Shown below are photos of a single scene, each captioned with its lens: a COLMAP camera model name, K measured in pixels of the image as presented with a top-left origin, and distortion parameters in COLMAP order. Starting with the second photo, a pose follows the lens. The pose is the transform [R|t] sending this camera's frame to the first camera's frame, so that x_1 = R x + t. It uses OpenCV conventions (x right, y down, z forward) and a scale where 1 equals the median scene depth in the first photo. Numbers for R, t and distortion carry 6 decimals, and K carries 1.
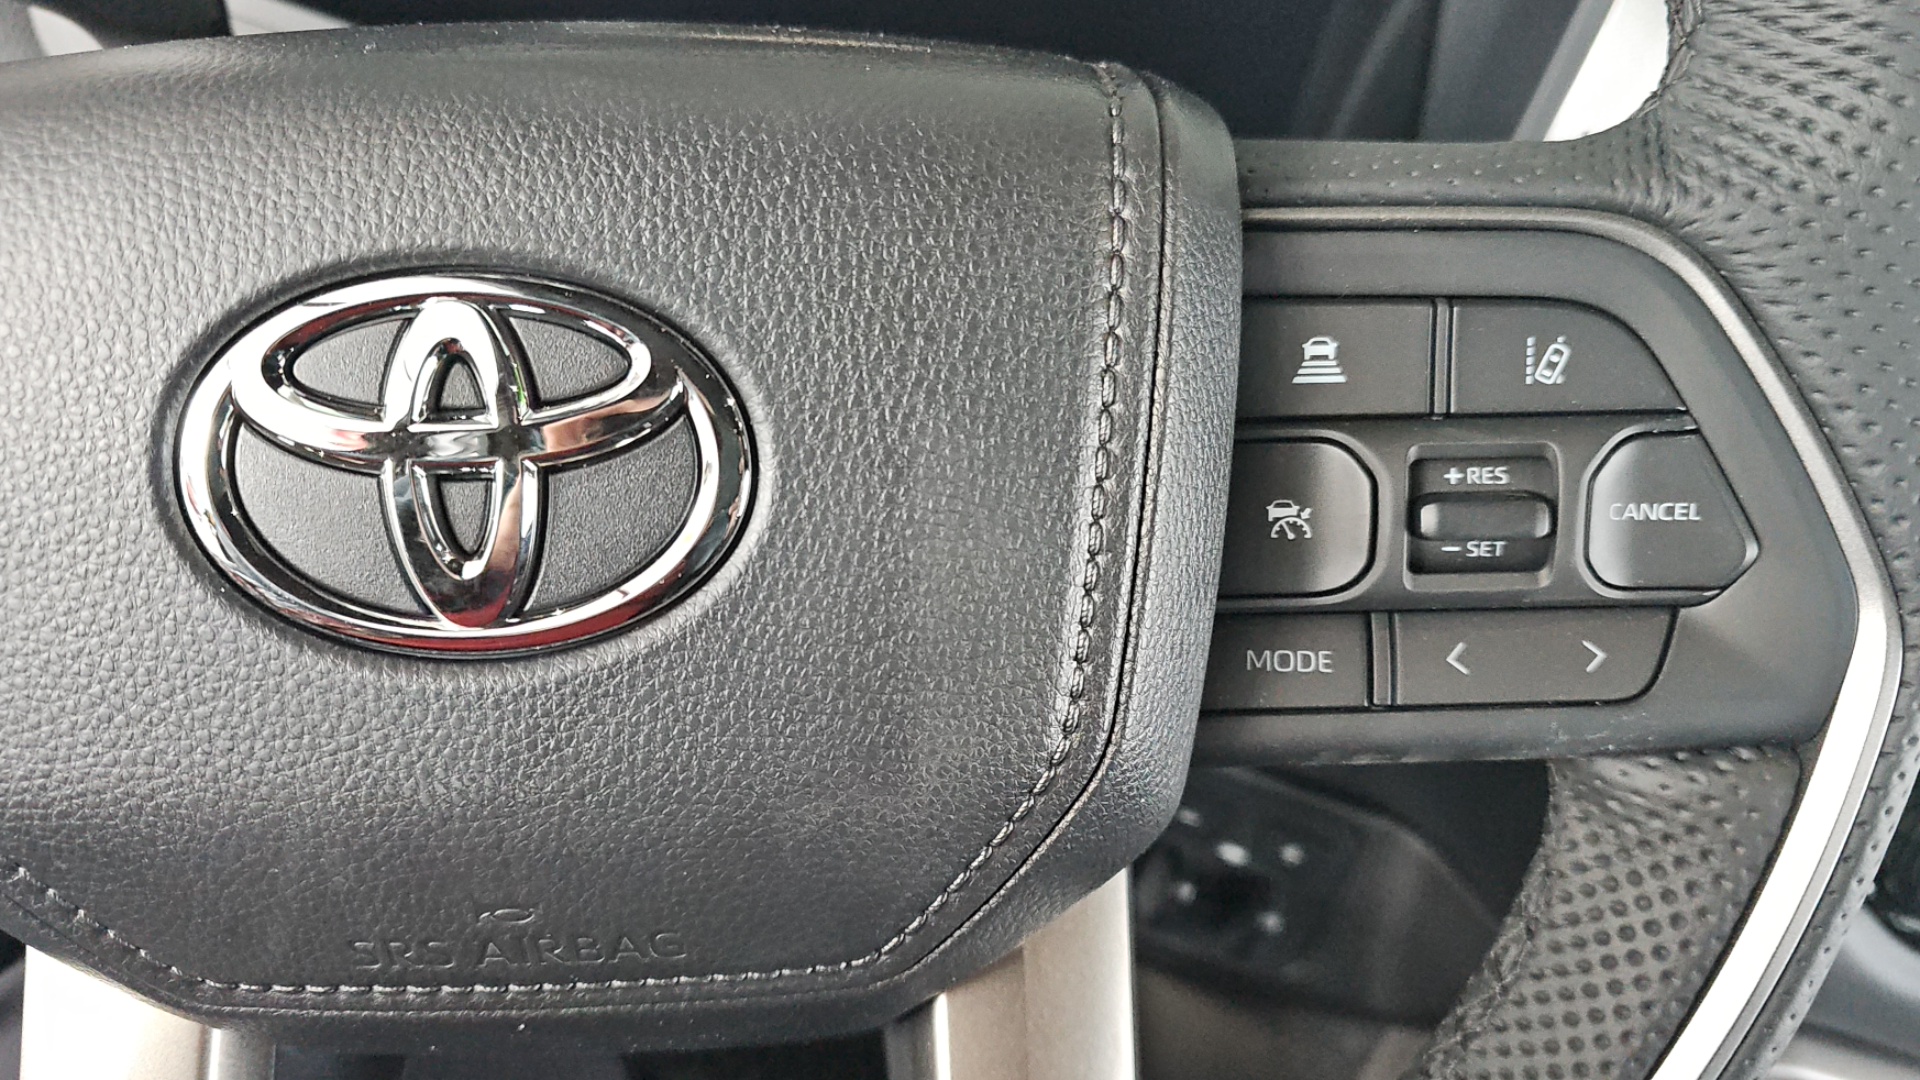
lens RADIAL K [[1391.5, 0, 958.4], [0, 1391.5, 541.0], [0, 0, 1]] dist [0.086955, -0.073868]
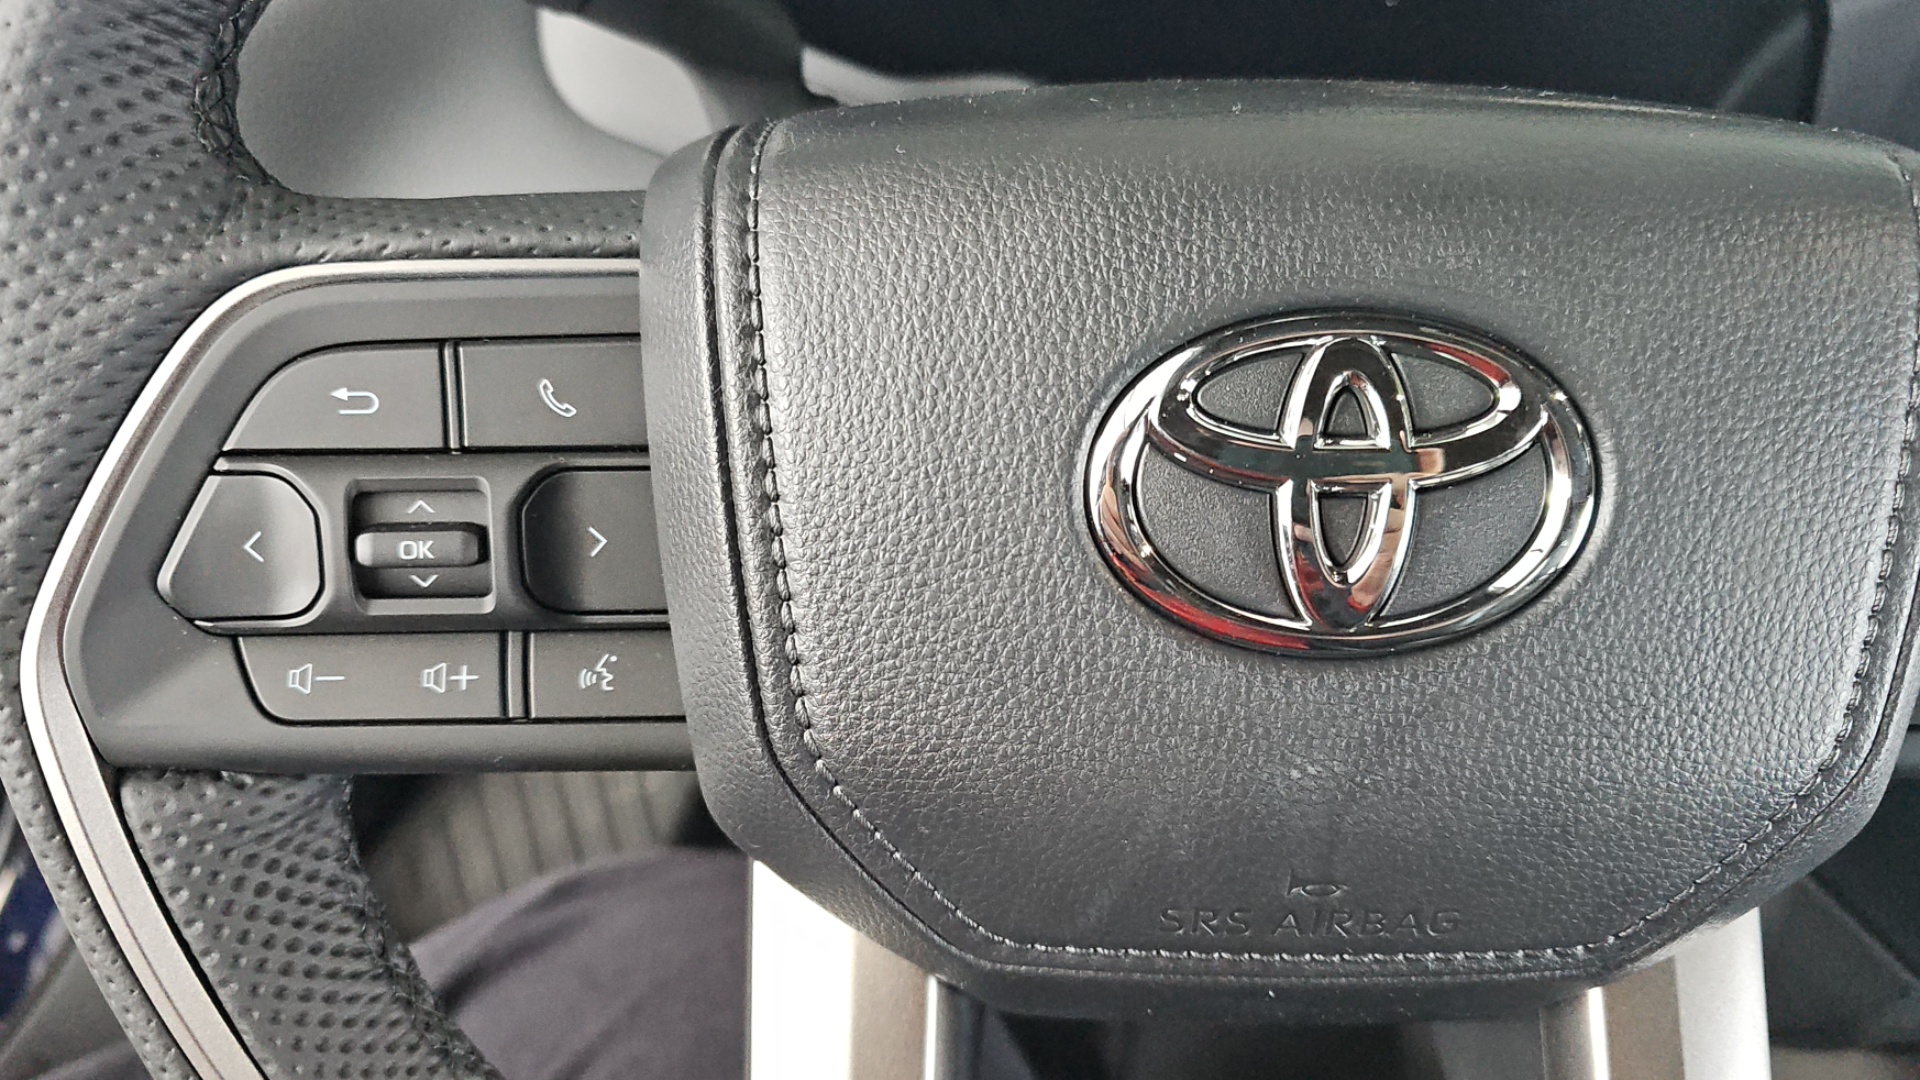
lens RADIAL K [[1391.5, 0, 946.4], [0, 1391.5, 555.5], [0, 0, 1]] dist [0.086955, -0.073868]
pose [[0.999352, 0.026577, 0.024255, -0.683948], [-0.026603, 0.999646, 0.000751, 0.009878], [-0.024226, -0.001396, 0.999706, -0.105727]]
